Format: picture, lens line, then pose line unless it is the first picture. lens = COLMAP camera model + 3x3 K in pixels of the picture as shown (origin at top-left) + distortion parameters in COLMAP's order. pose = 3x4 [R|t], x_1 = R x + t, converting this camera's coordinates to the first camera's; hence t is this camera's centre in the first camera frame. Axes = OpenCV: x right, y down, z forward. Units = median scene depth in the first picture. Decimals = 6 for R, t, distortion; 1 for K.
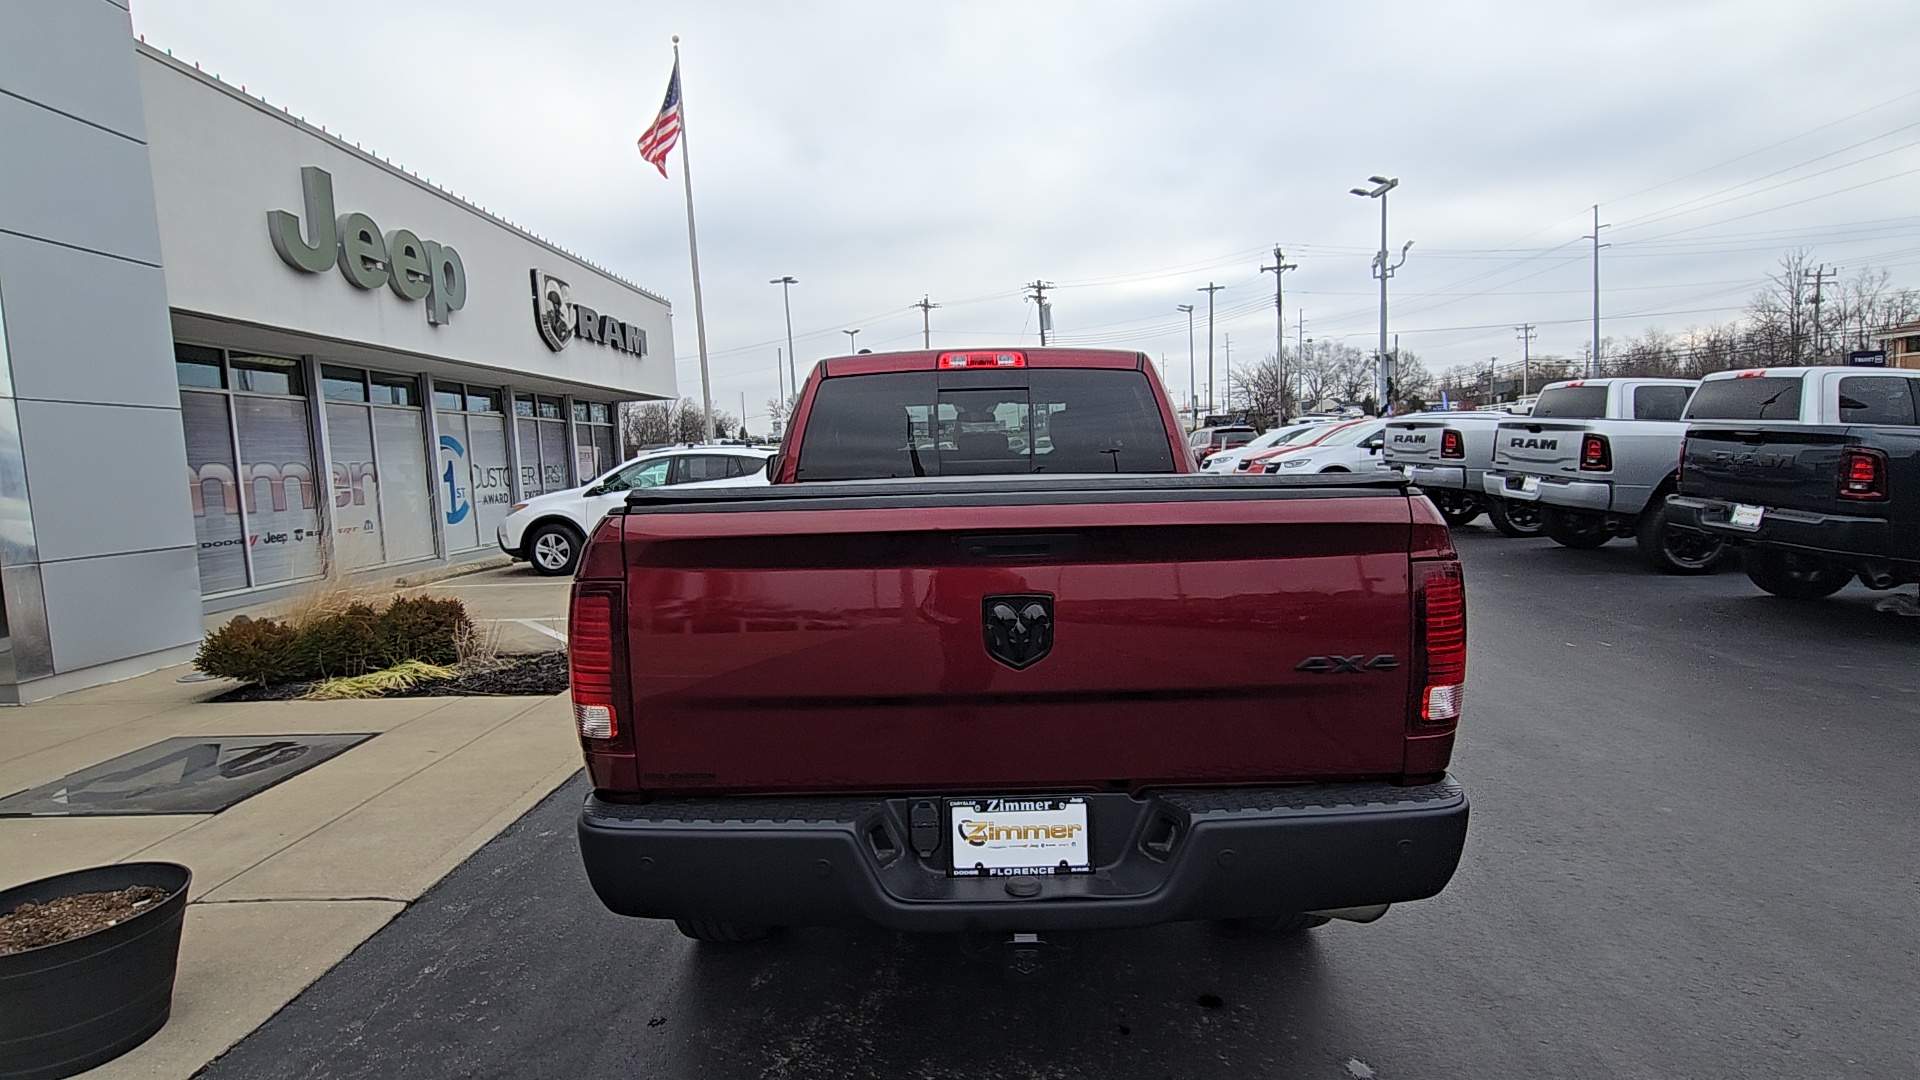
lens RADIAL K [[963.3, 0, 955.0], [0, 963.3, 548.3], [0, 0, 1]] dist [0.001256, -0.001778]
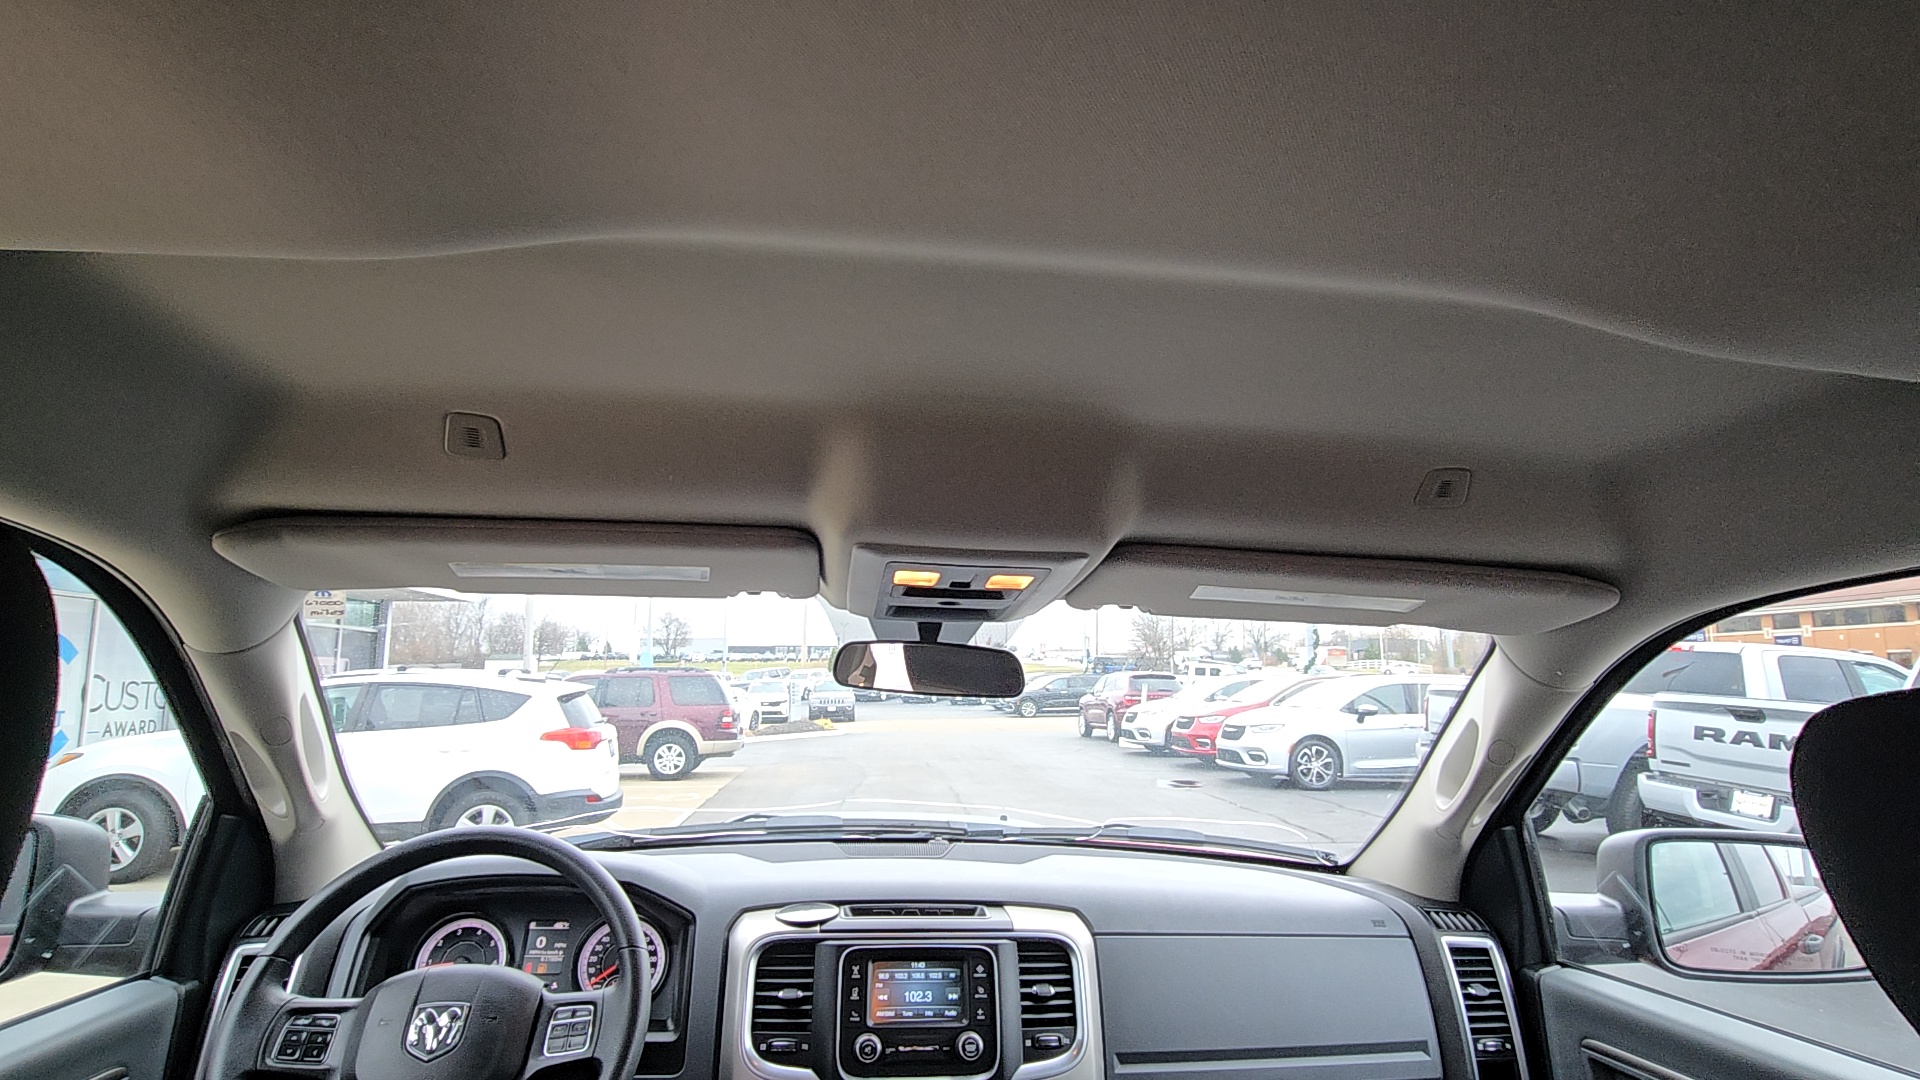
lens RADIAL K [[963.3, 0, 952.5], [0, 963.3, 555.7], [0, 0, 1]] dist [0.001256, -0.001778]
pose [[0.990669, 0.066820, 0.118790, -0.000302], [-0.038037, 0.972489, -0.229821, -0.036232], [-0.130878, 0.223158, 0.965956, 0.258414]]
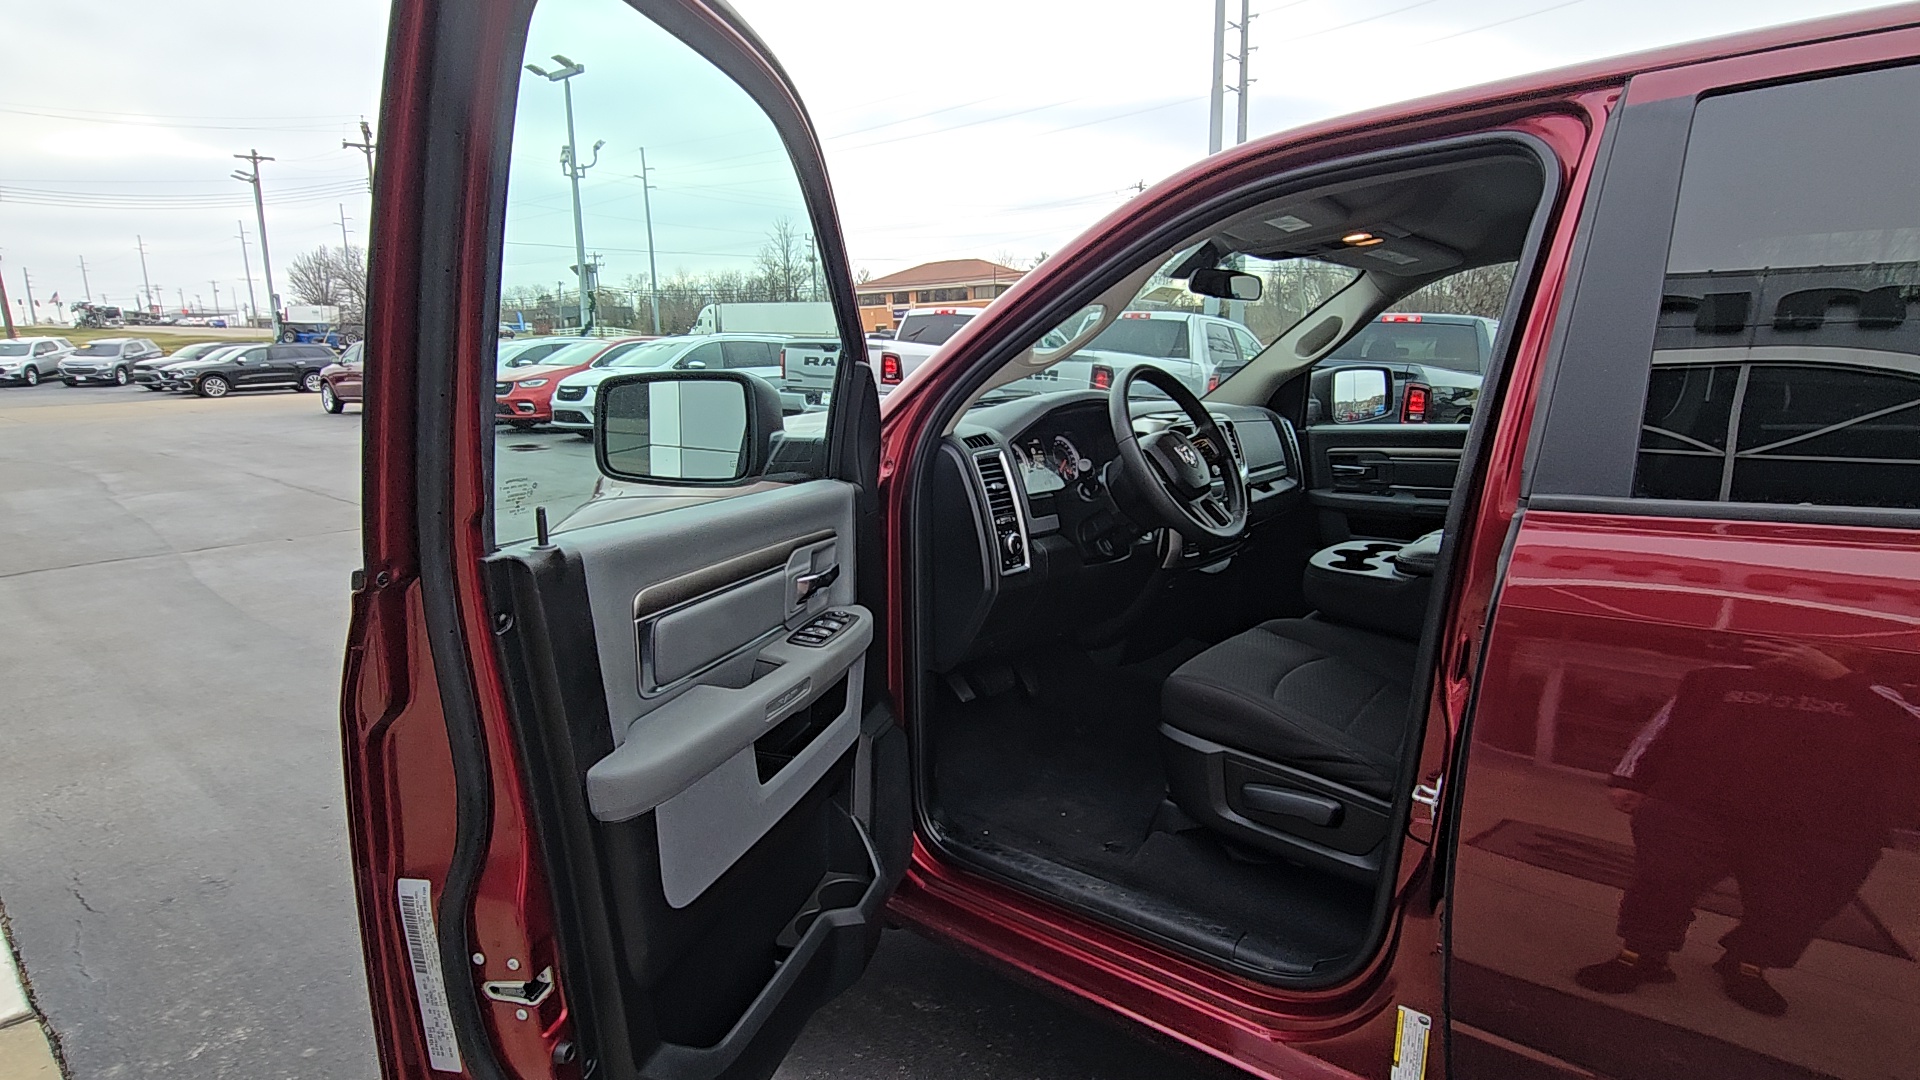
lens RADIAL K [[963.3, 0, 950.9], [0, 963.3, 544.1], [0, 0, 1]] dist [0.001256, -0.001778]
pose [[0.620295, -0.117726, 0.775483, -0.120736], [0.058356, 0.992859, 0.104048, -0.025037], [-0.782195, -0.019286, 0.622736, 0.272685]]
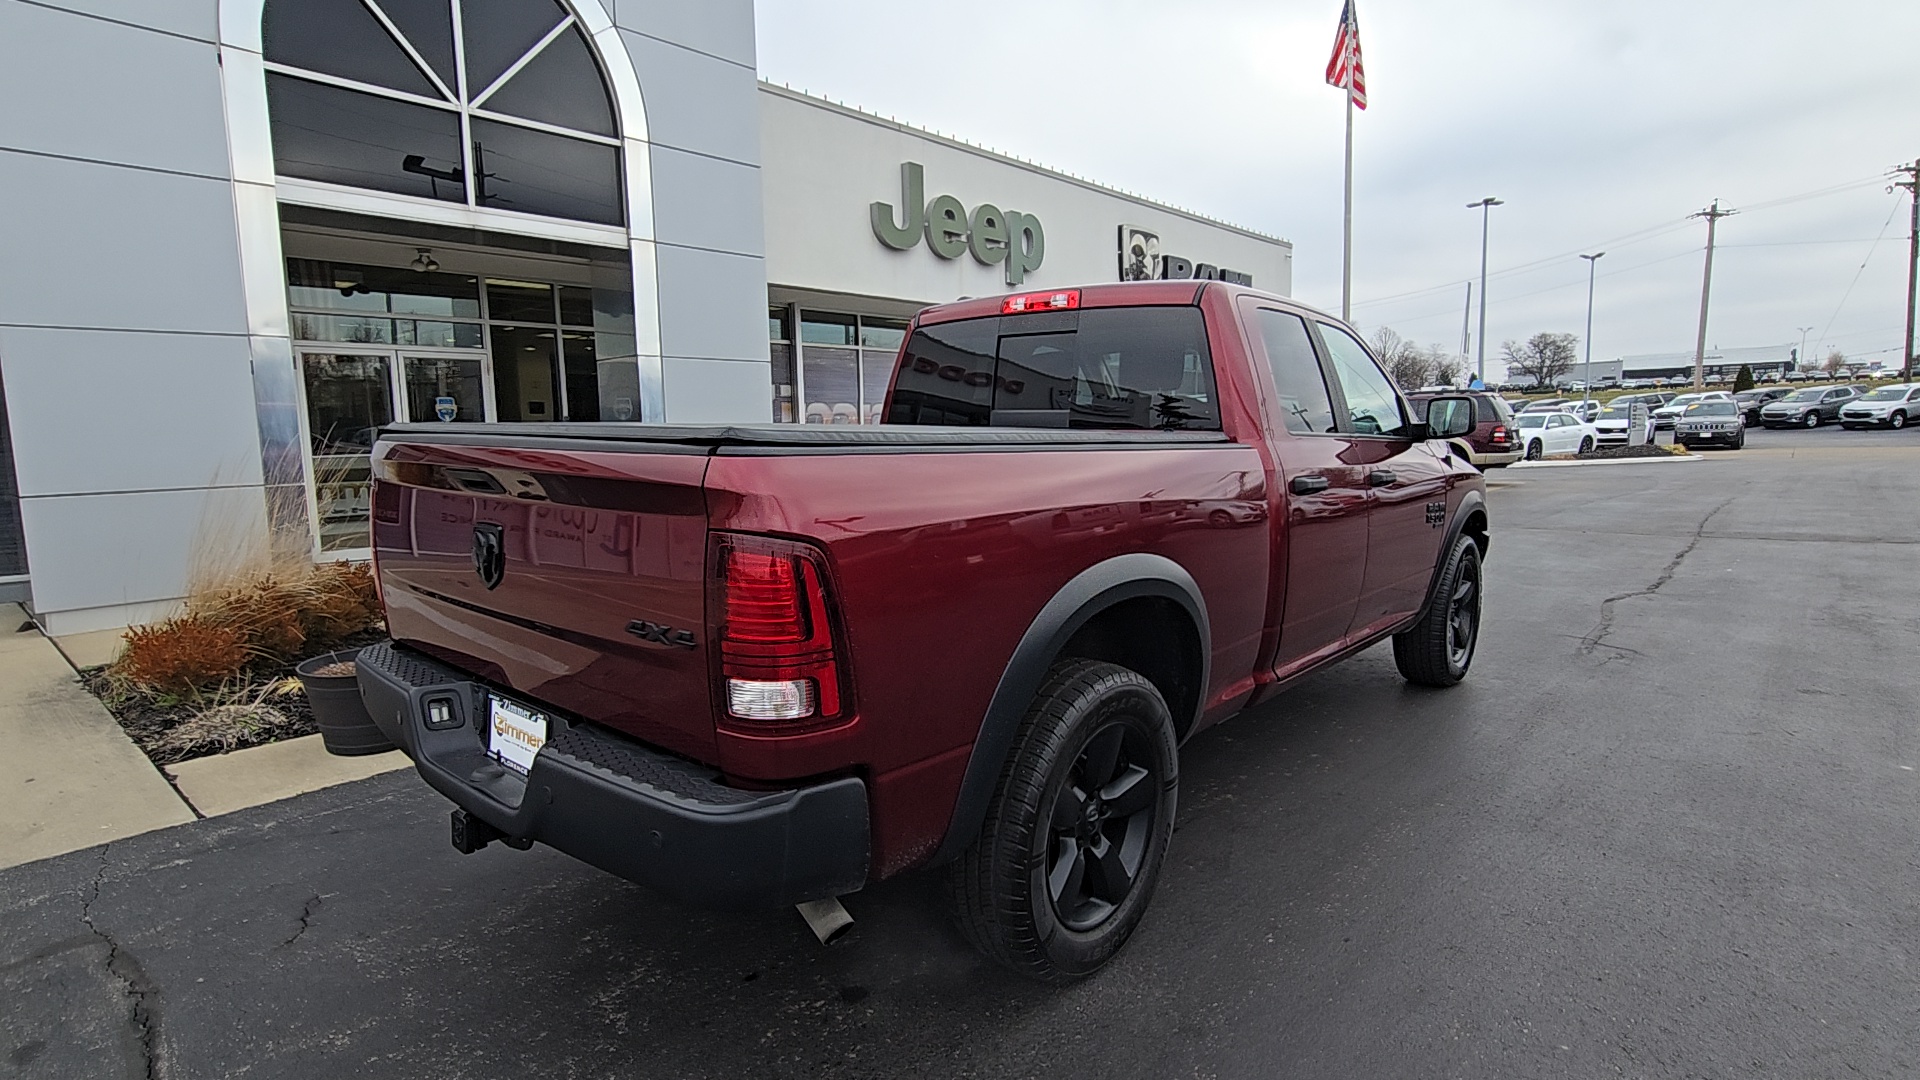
lens RADIAL K [[963.3, 0, 956.6], [0, 963.3, 551.8], [0, 0, 1]] dist [0.001256, -0.001778]
pose [[0.760697, 0.114949, -0.638849, 0.152516], [-0.078015, 0.993251, 0.085822, -0.007525], [0.644402, -0.015444, 0.764531, 0.060416]]
